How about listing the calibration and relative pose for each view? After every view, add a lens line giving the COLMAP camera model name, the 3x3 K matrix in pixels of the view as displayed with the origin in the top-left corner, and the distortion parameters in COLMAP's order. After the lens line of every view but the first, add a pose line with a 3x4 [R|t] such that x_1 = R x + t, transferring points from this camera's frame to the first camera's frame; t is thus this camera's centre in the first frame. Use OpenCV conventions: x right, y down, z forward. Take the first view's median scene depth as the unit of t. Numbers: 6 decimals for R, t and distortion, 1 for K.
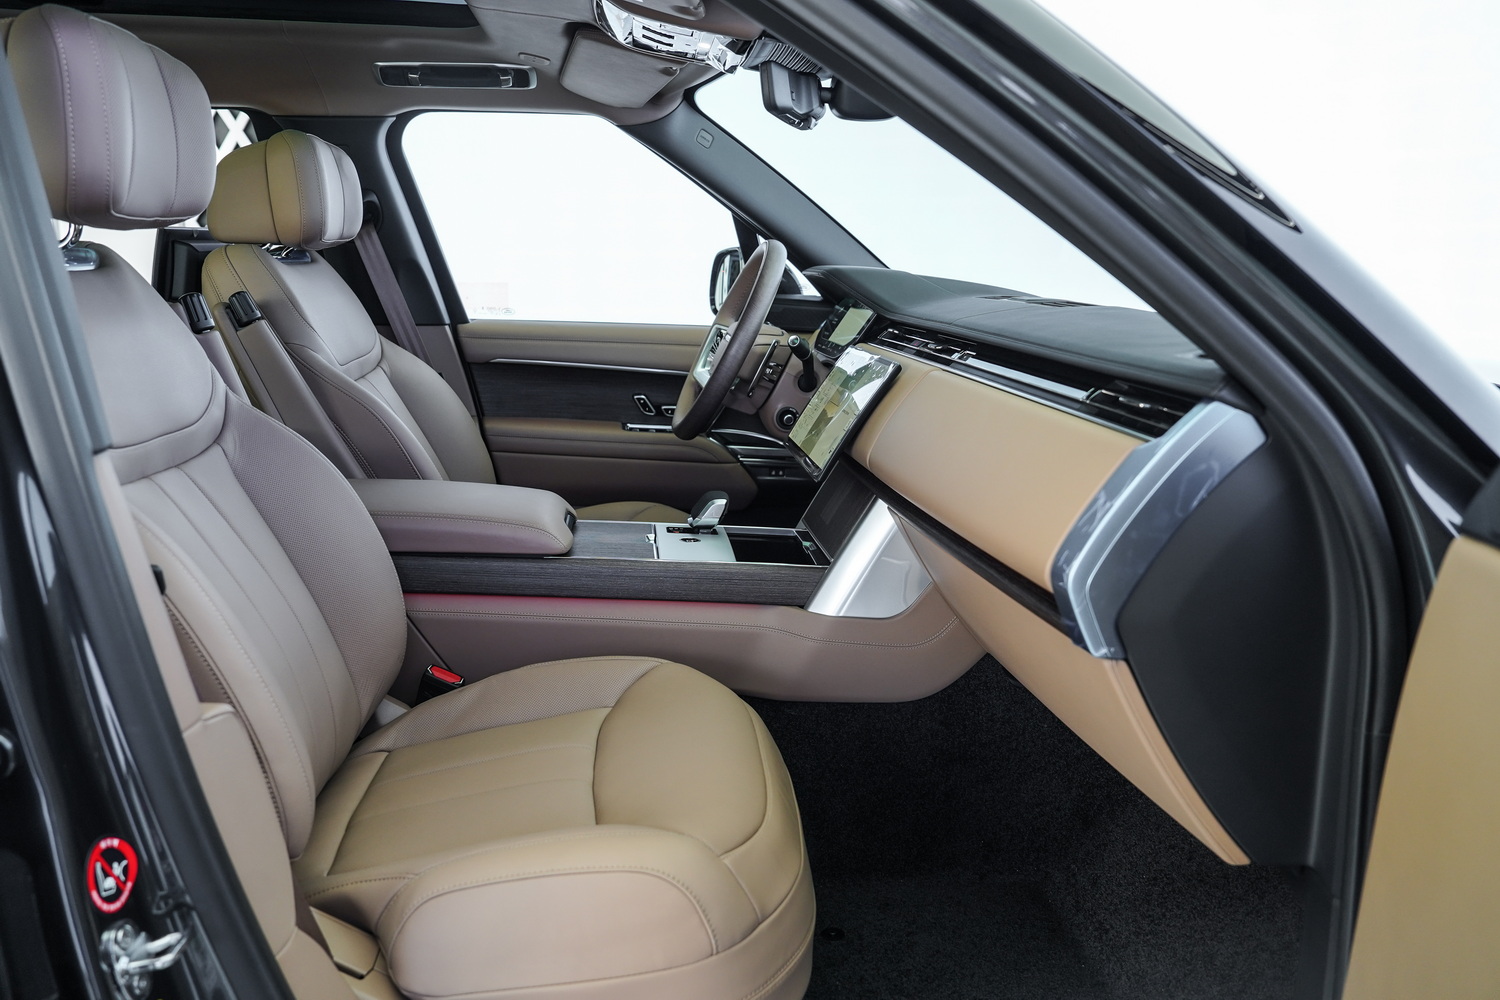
lens RADIAL K [[1071.5, 0, 750.0], [0, 1071.5, 500.0], [0, 0, 1]] dist [-0.006502, -0.000403]
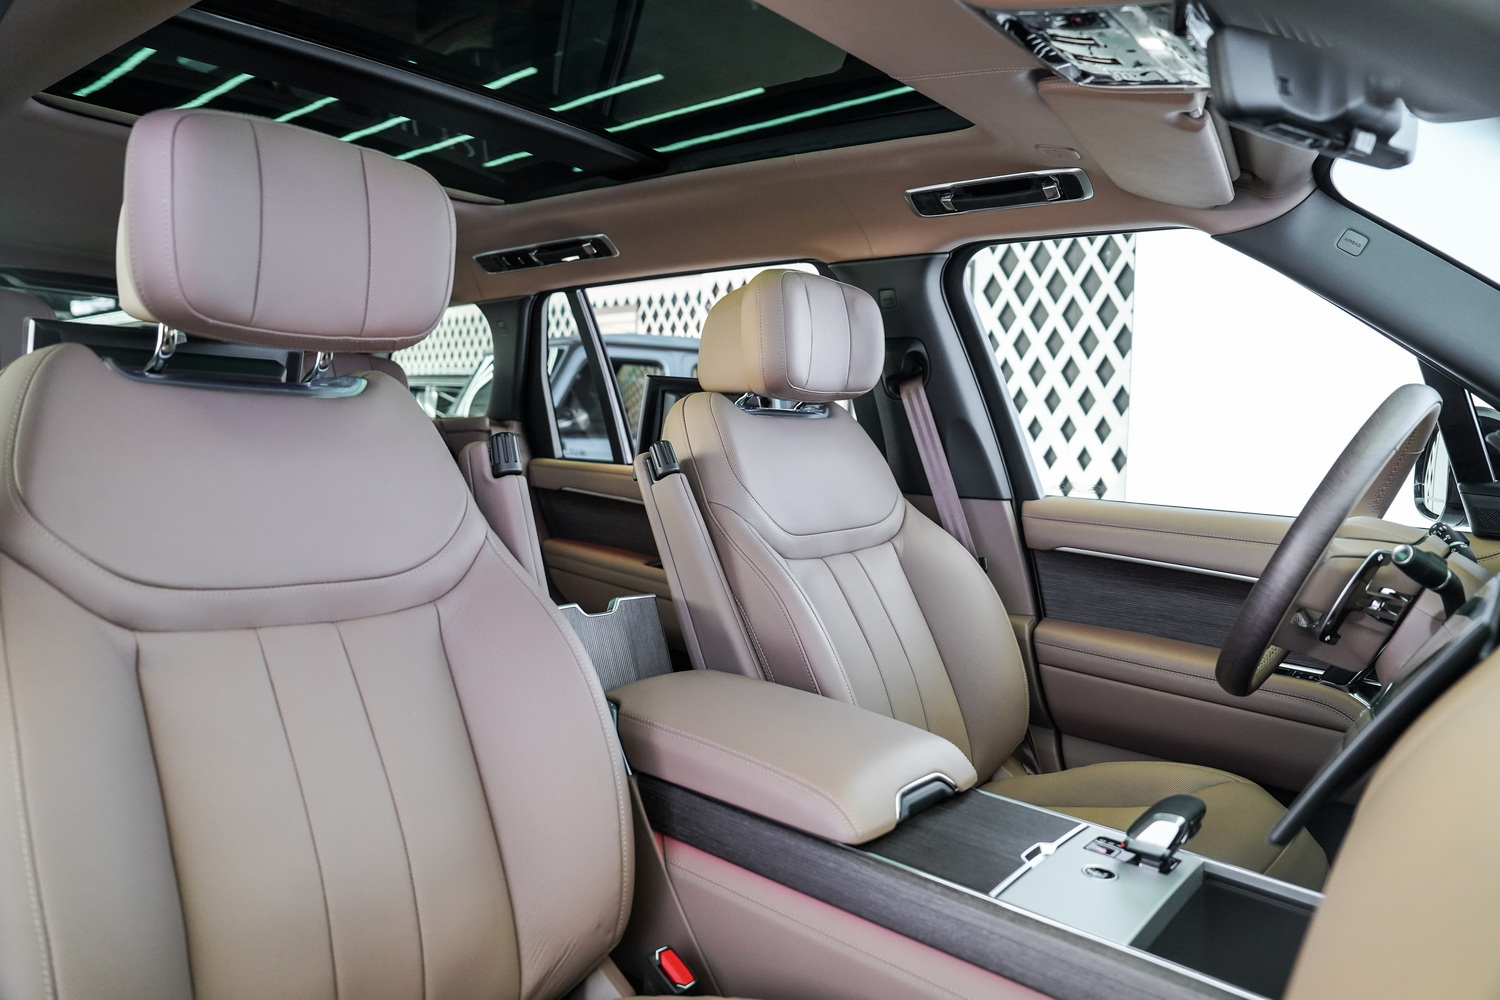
lens RADIAL K [[1071.5, 0, 750.0], [0, 1071.5, 500.0], [0, 0, 1]] dist [-0.006502, -0.000403]
pose [[0.739037, 0.057174, -0.671234, 0.136745], [-0.171268, 0.979599, -0.105128, -0.050861], [0.651530, 0.192655, 0.733752, 0.313408]]
